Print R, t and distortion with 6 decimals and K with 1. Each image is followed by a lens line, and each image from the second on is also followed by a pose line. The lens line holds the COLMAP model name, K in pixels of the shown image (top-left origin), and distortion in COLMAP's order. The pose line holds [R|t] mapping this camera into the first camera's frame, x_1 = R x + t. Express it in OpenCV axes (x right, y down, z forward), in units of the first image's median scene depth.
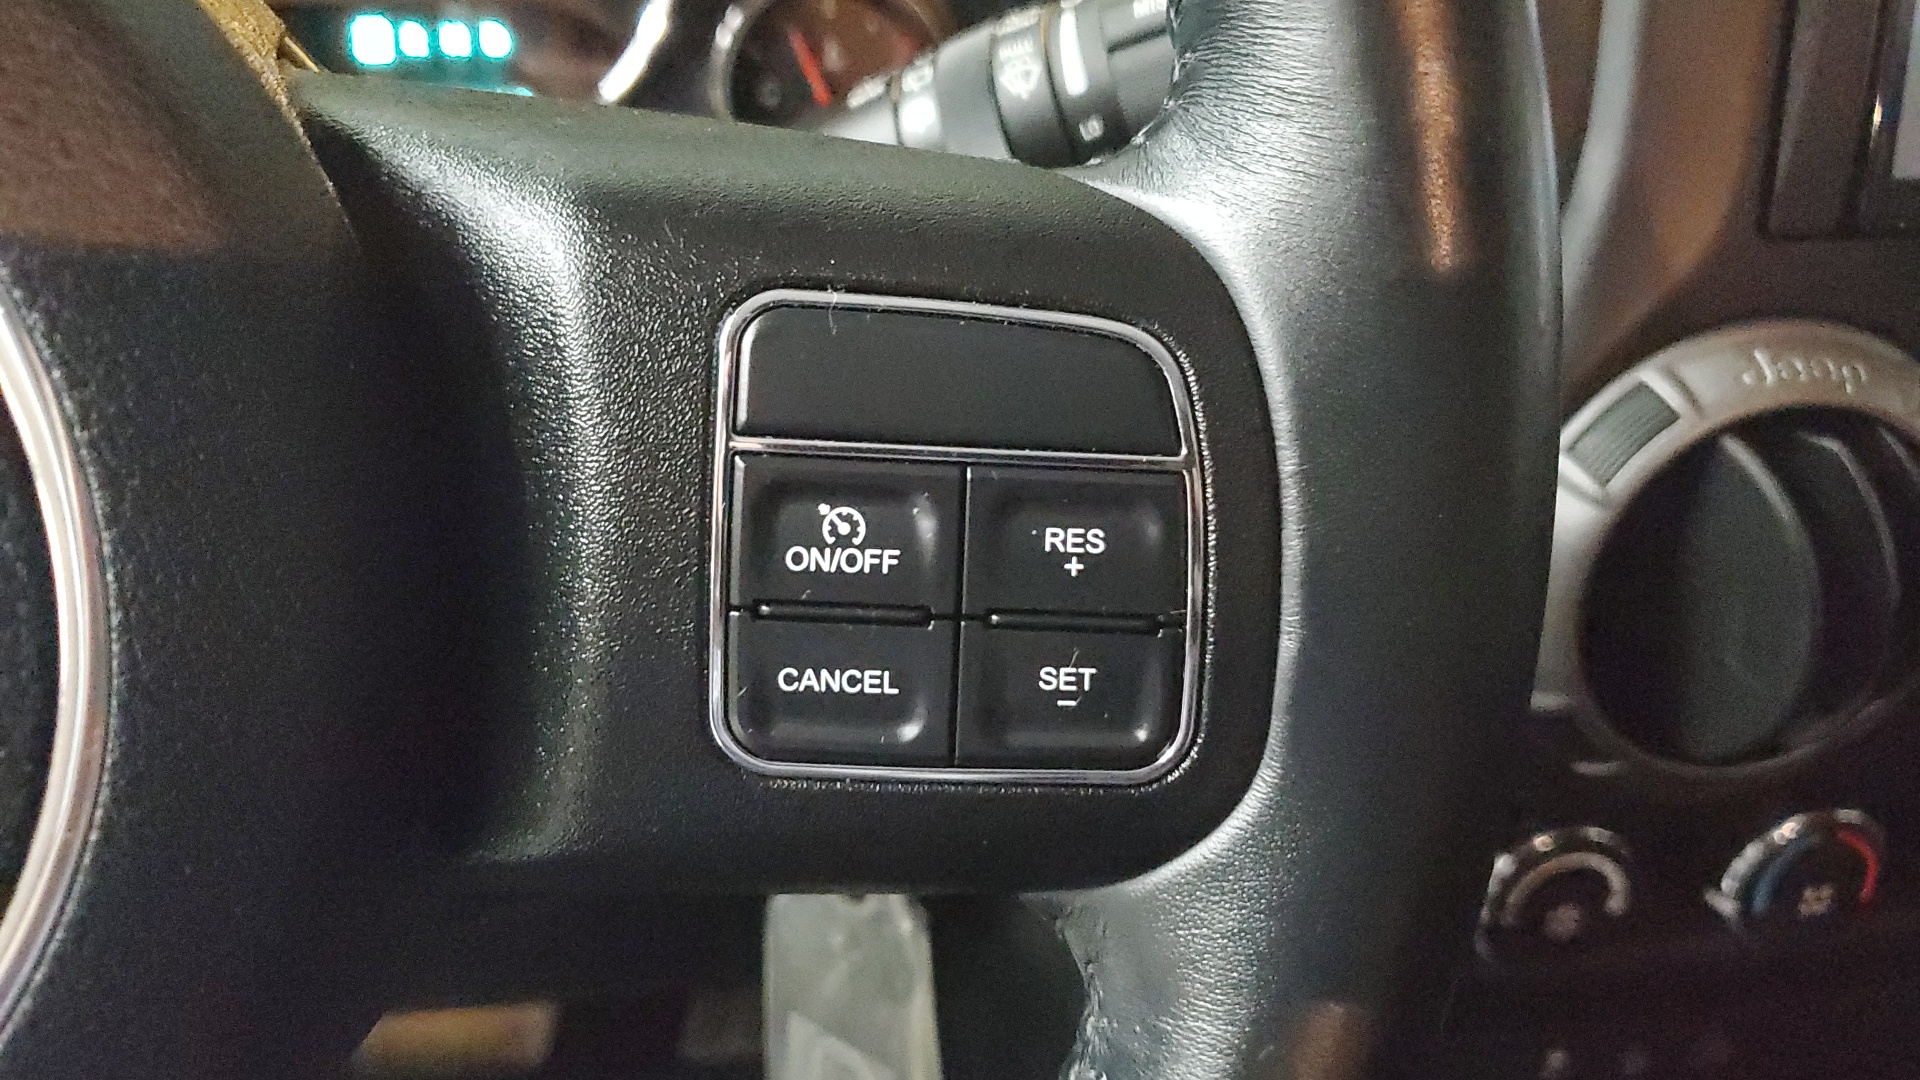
lens RADIAL K [[1606.5, 0, 960.0], [0, 1606.5, 540.0], [0, 0, 1]] dist [-0.001781, -0.003693]
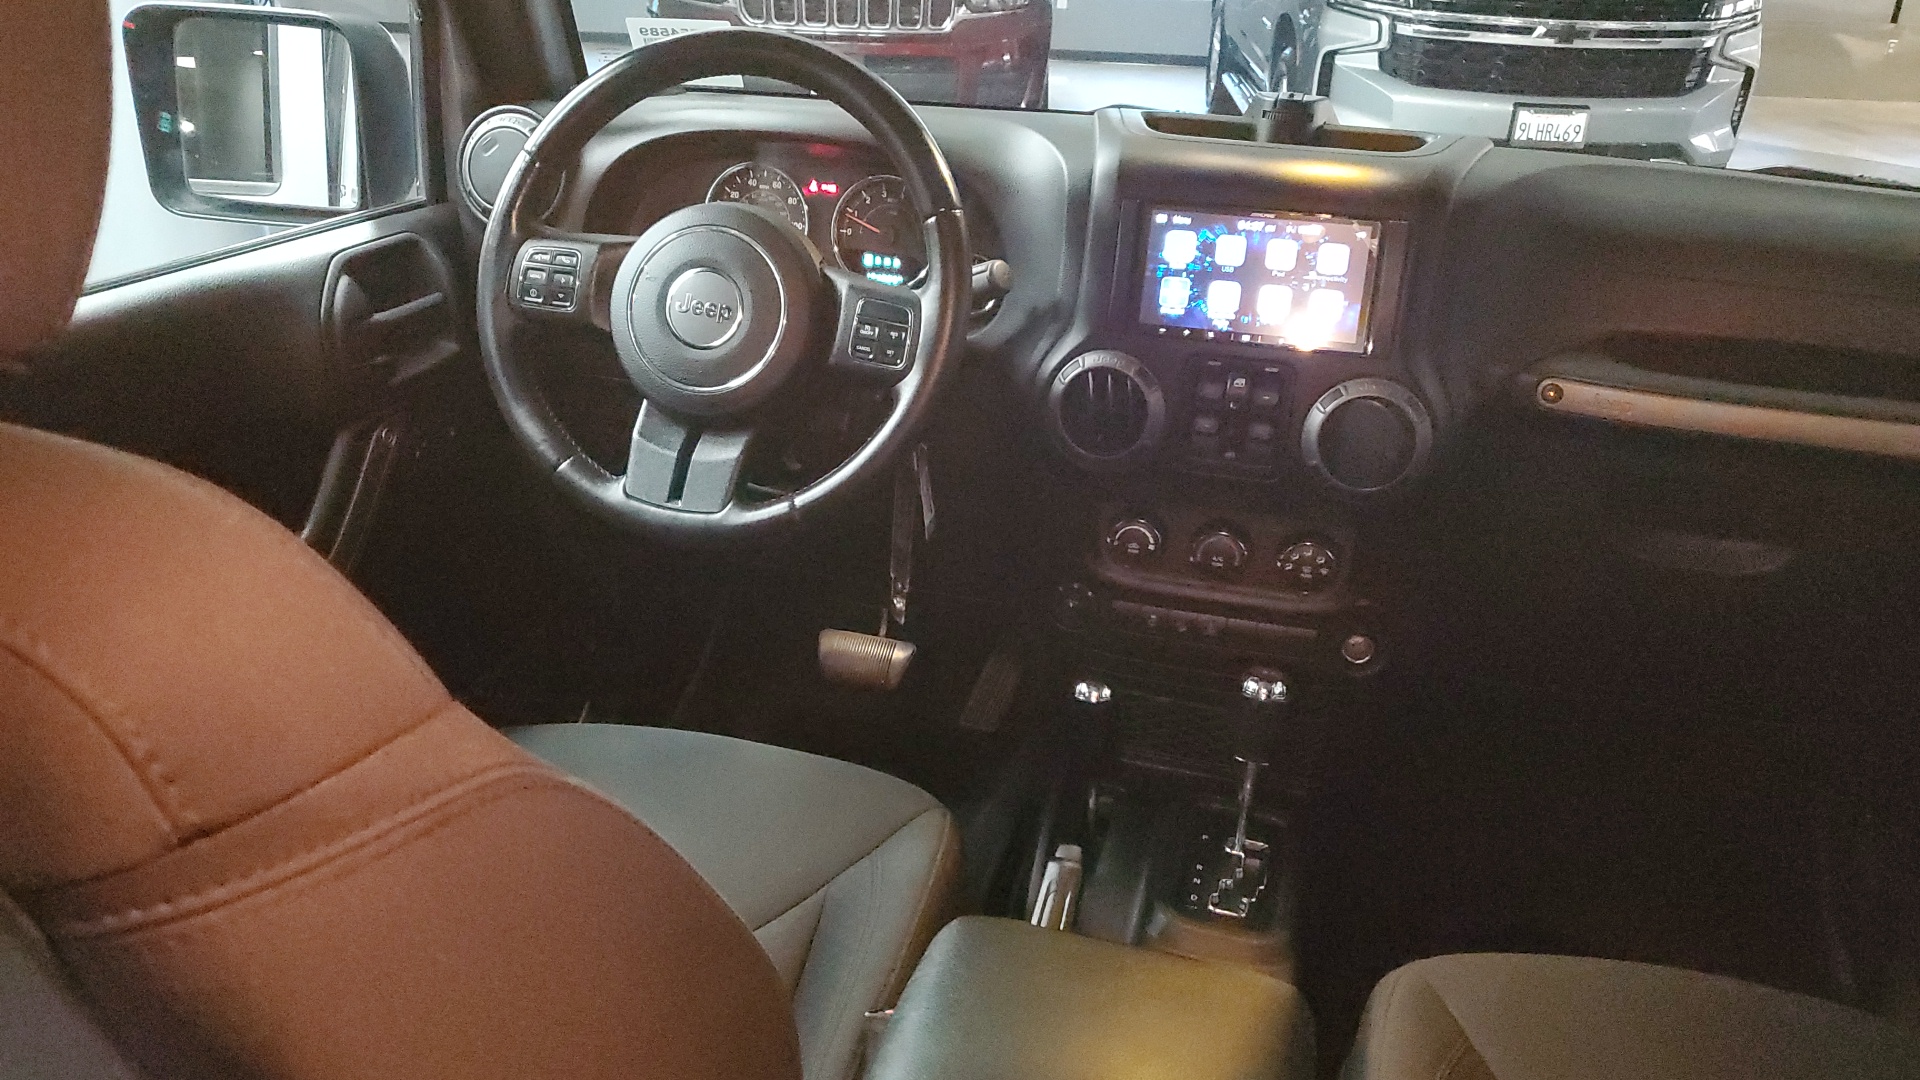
lens RADIAL K [[1528.9, 0, 921.9], [0, 1528.9, 588.2], [0, 0, 1]] dist [0.206796, -0.729075]
pose [[0.898864, 0.181225, -0.399001, 3.089494], [-0.221012, 0.973682, -0.055650, 1.442627], [0.378415, 0.138206, 0.915260, -5.069926]]
